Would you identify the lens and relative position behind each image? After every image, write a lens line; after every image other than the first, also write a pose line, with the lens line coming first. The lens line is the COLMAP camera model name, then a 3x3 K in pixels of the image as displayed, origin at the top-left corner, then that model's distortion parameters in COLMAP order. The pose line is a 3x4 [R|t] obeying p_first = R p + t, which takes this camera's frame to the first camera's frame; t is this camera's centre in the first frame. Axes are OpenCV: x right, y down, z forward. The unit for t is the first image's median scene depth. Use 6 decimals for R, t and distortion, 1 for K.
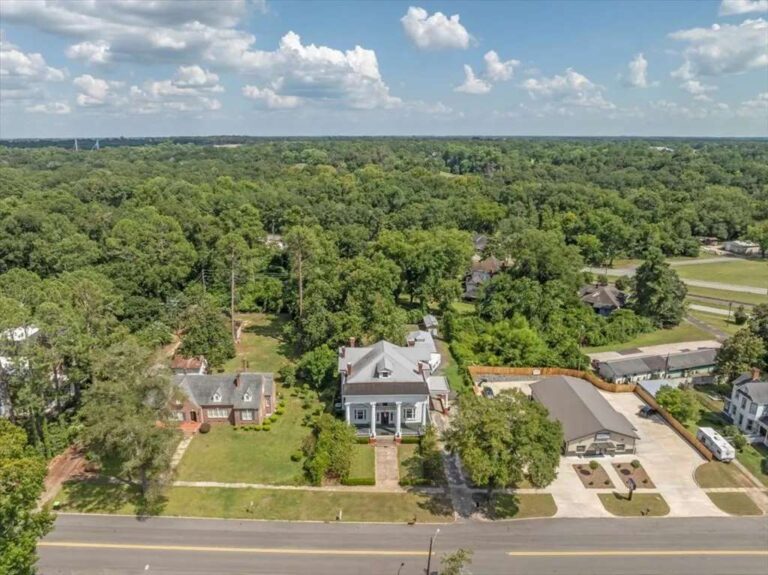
lens RADIAL K [[539.0, 0, 384.0], [0, 539.0, 287.5], [0, 0, 1]] dist [-0.032096, 0.004544]
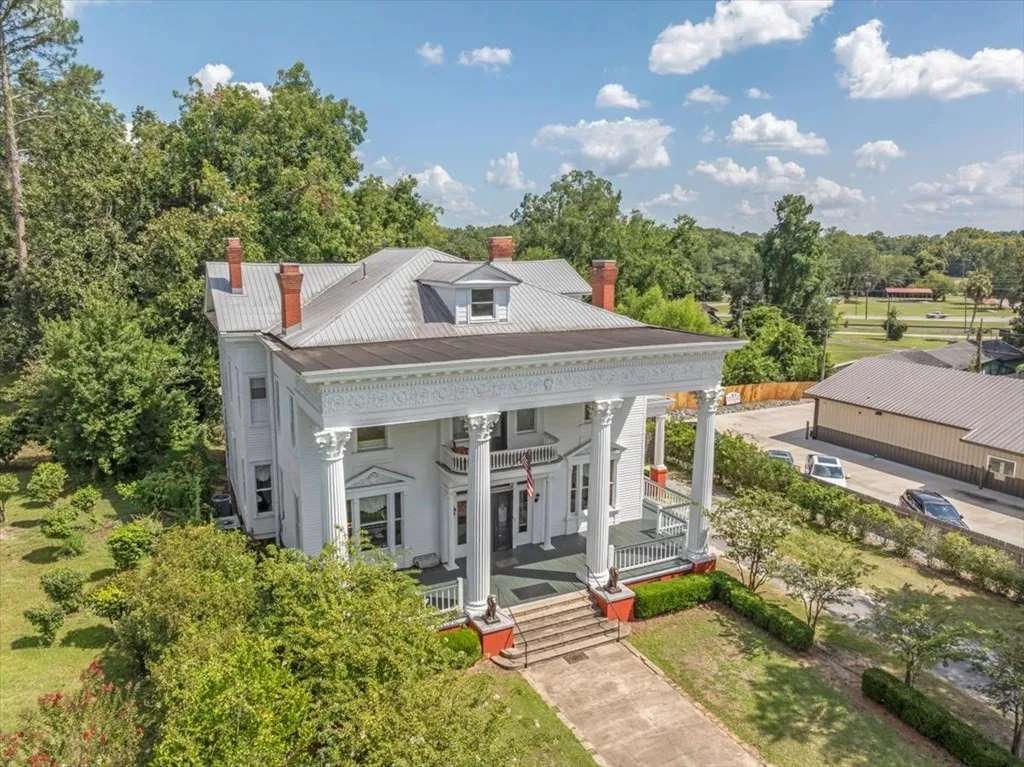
lens RADIAL K [[718.6, 0, 512.0], [0, 718.6, 383.5], [0, 0, 1]] dist [-0.032096, 0.004544]
pose [[0.912156, -0.075588, 0.402812, -0.102883], [0.111185, 0.991626, -0.065695, 0.218822], [-0.394473, 0.104710, 0.912922, 0.777992]]
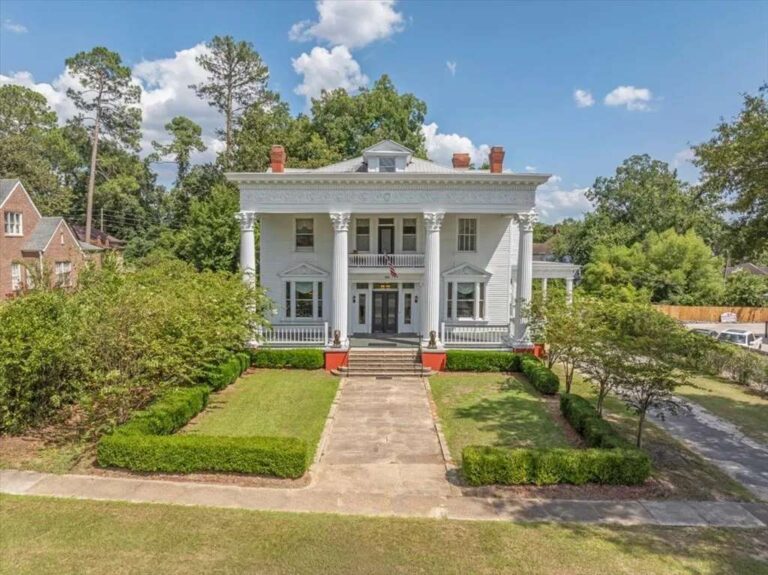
lens RADIAL K [[539.0, 0, 384.0], [0, 539.0, 287.5], [0, 0, 1]] dist [-0.032096, 0.004544]
pose [[0.999533, 0.006570, -0.029840, 0.010190], [-0.012438, 0.979515, -0.200989, 0.303212], [0.027908, 0.201266, 0.979139, 0.734874]]
